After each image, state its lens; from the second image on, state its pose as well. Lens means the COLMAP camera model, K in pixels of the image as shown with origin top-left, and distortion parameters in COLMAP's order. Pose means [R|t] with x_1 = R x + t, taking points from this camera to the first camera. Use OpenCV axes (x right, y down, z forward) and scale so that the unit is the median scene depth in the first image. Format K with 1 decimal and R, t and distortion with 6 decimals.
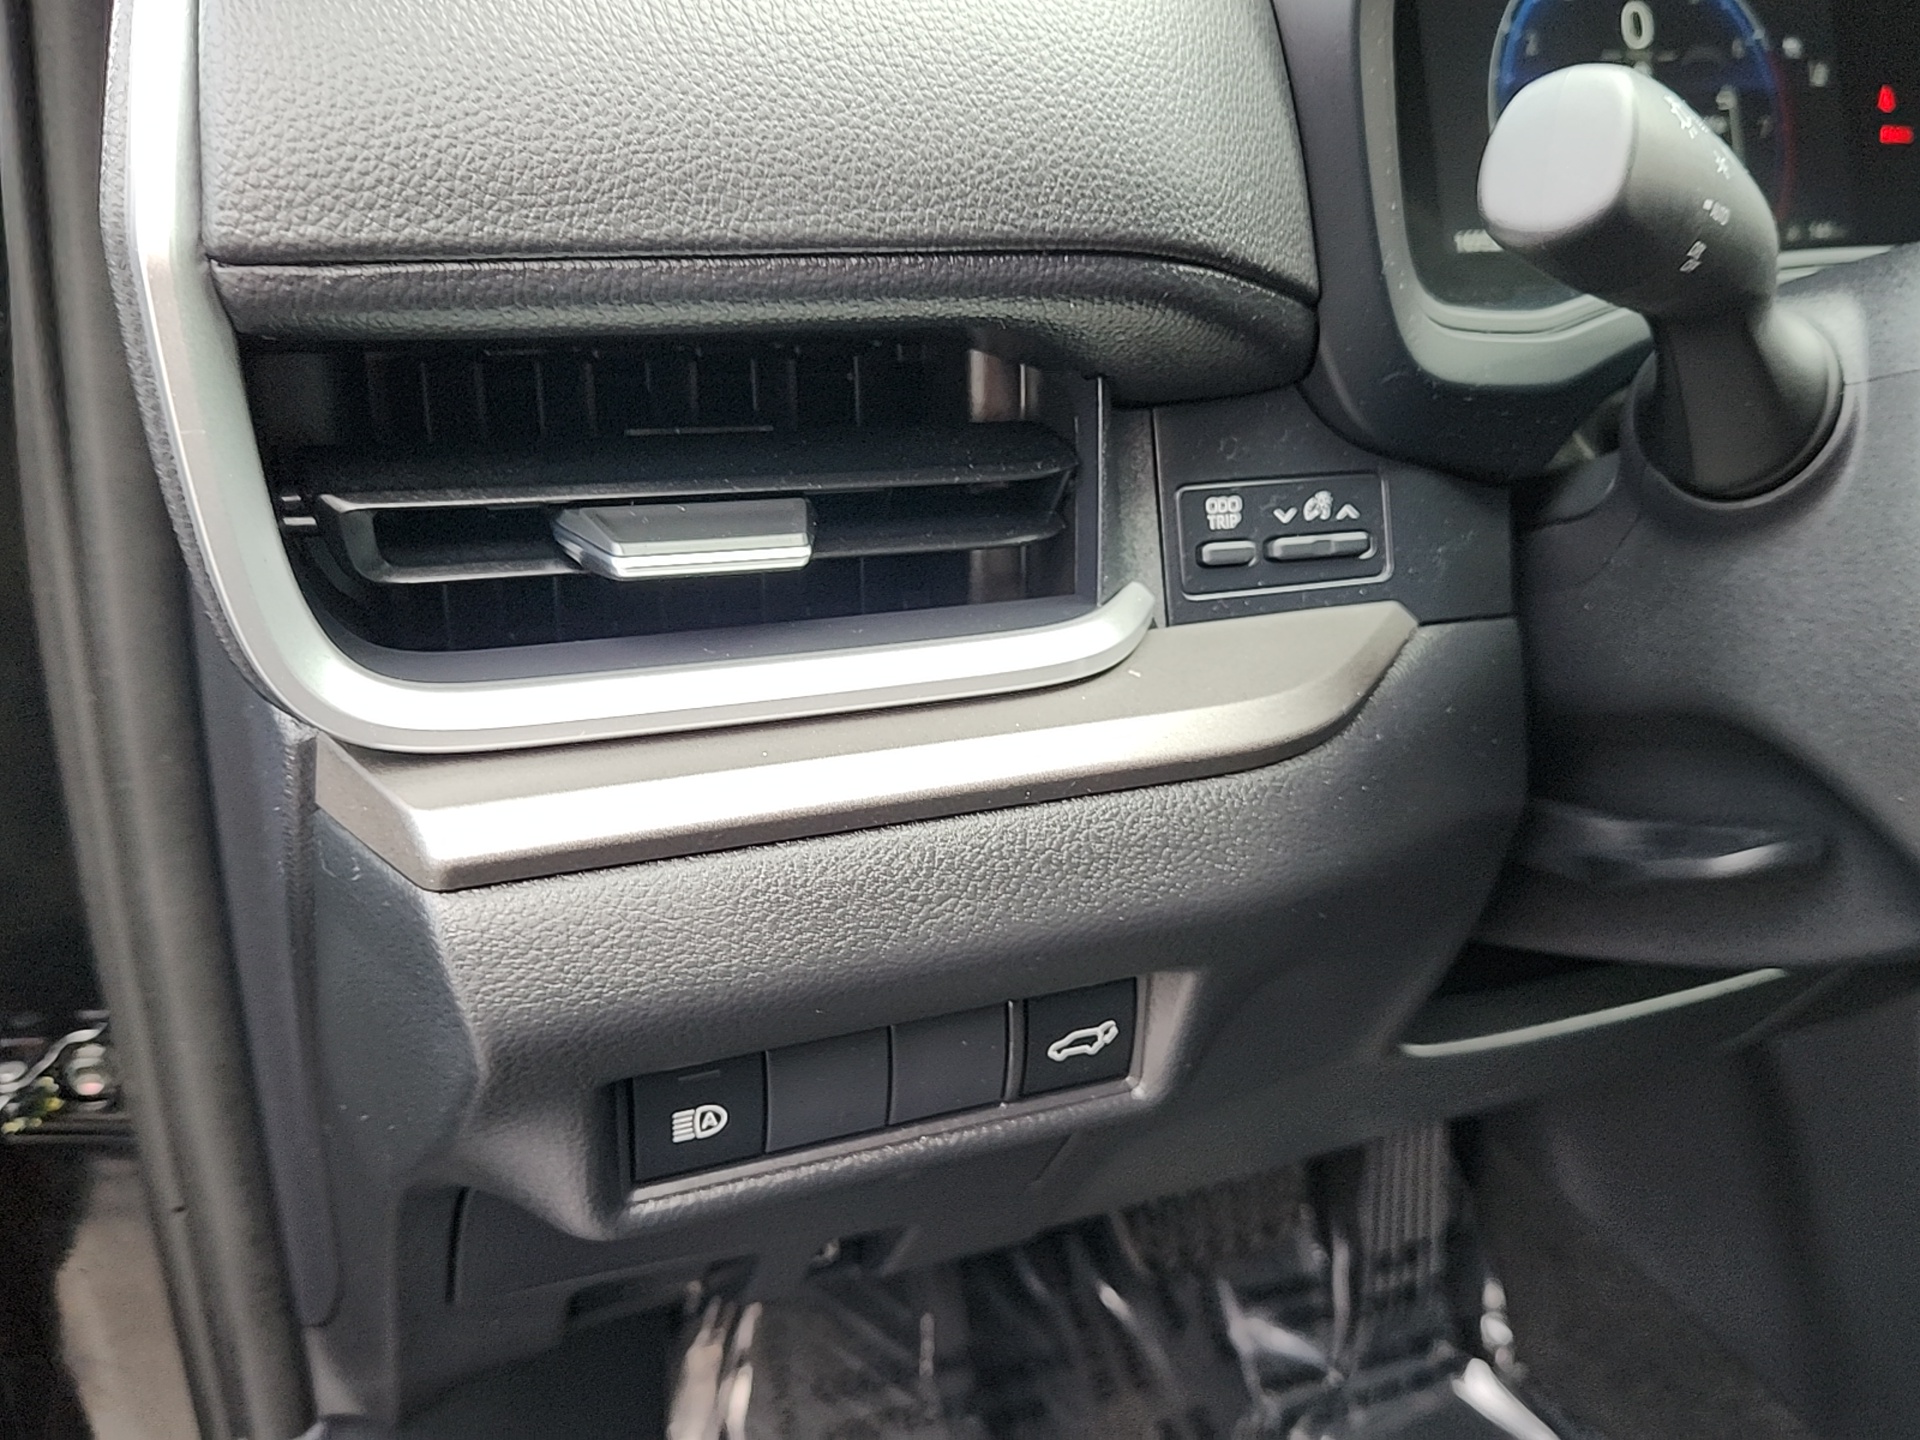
lens RADIAL K [[1658.7, 0, 960.0], [0, 1658.7, 720.0], [0, 0, 1]] dist [0.077945, -0.075627]
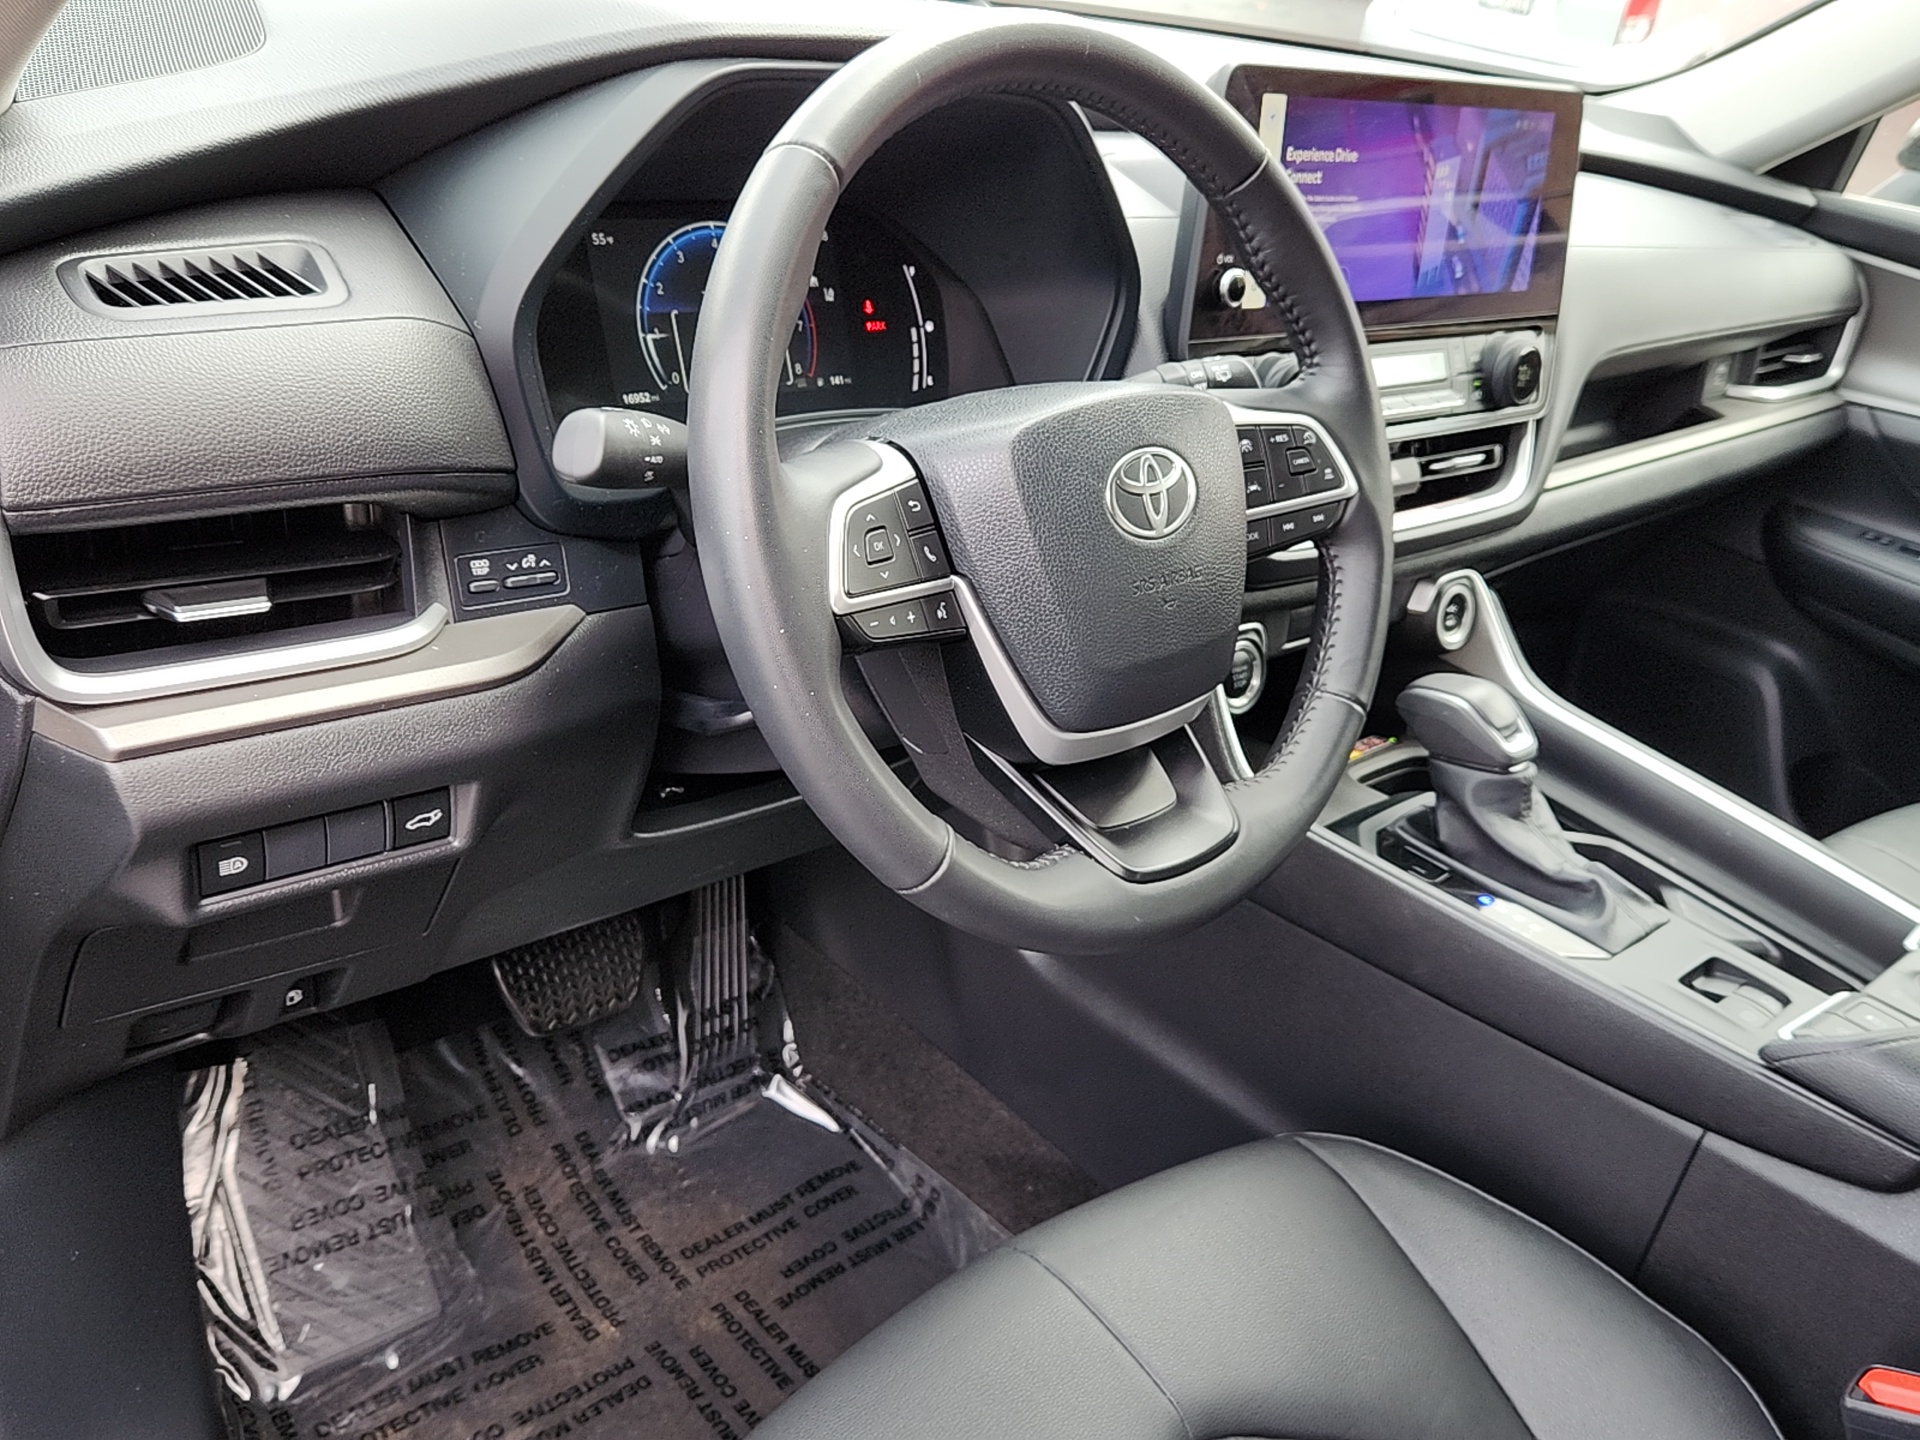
lens RADIAL K [[1673.9, 0, 998.8], [0, 1673.9, 715.9], [0, 0, 1]] dist [0.081687, -0.104340]
pose [[0.940236, -0.065962, 0.334074, 0.050439], [0.048338, 0.996978, 0.060807, -0.035258], [-0.337075, -0.041025, 0.940583, -1.232395]]
